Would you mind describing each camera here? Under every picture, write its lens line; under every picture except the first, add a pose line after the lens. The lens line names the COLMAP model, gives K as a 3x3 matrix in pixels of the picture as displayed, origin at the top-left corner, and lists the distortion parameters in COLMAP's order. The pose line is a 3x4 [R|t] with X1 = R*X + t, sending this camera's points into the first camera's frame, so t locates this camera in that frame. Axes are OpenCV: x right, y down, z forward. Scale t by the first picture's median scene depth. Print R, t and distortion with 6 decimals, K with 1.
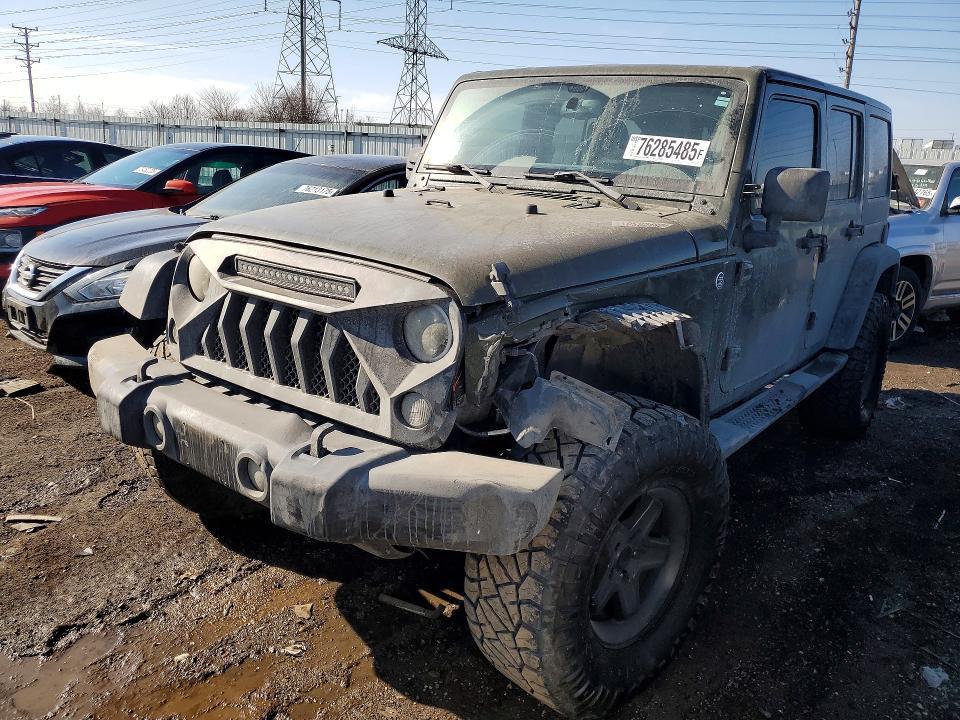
lens RADIAL K [[753.9, 0, 465.1], [0, 753.9, 343.3], [0, 0, 1]] dist [0.022666, -0.003918]
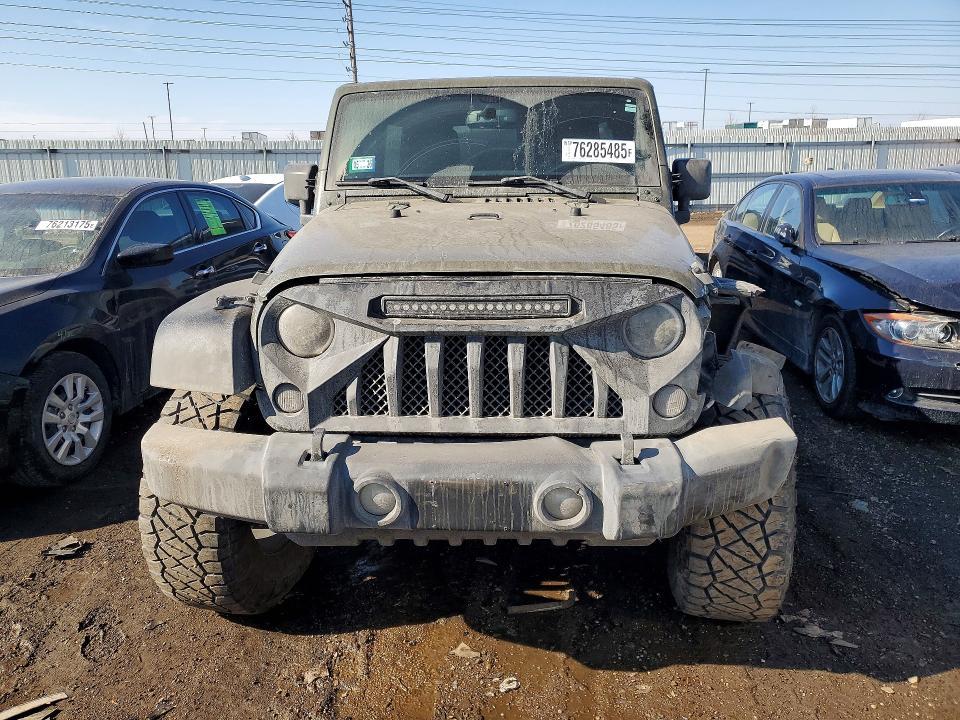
lens RADIAL K [[753.9, 0, 465.1], [0, 753.9, 343.3], [0, 0, 1]] dist [0.022666, -0.003918]
pose [[0.819839, -0.198326, 0.537150, -0.602682], [0.197265, 0.978500, 0.060200, -0.080188], [-0.537541, 0.056606, 0.841336, 0.158249]]
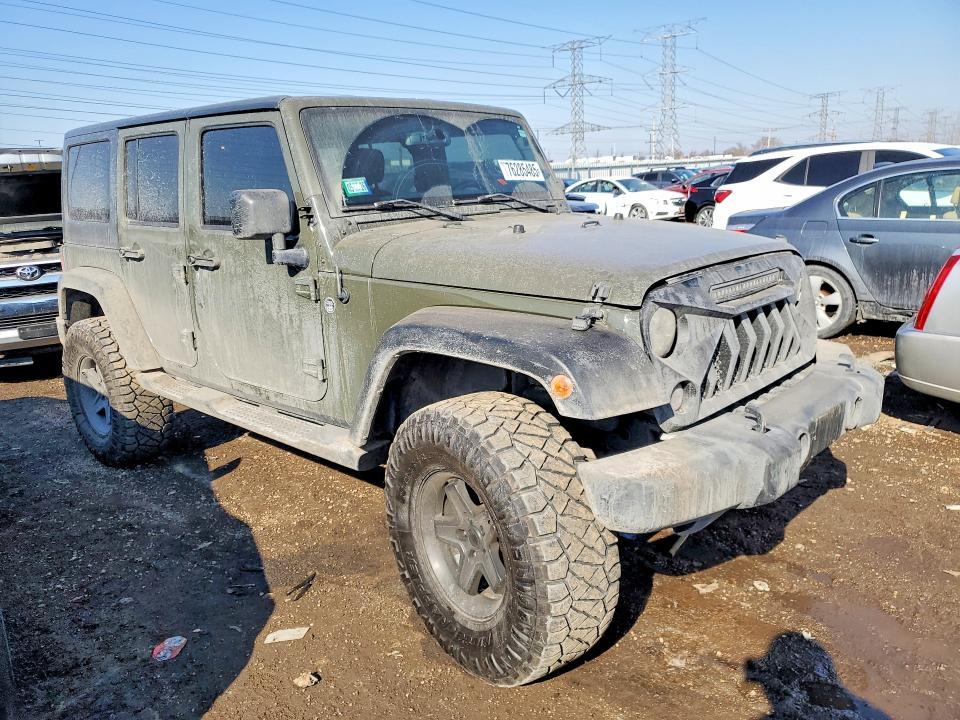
lens RADIAL K [[761.3, 0, 480.0], [0, 761.3, 360.0], [0, 0, 1]] dist [0.007529, 0.000319]
pose [[0.072550, -0.286982, 0.955185, -1.134720], [0.288667, 0.922760, 0.255315, -0.321676], [-0.954677, 0.257207, 0.149789, 0.988605]]
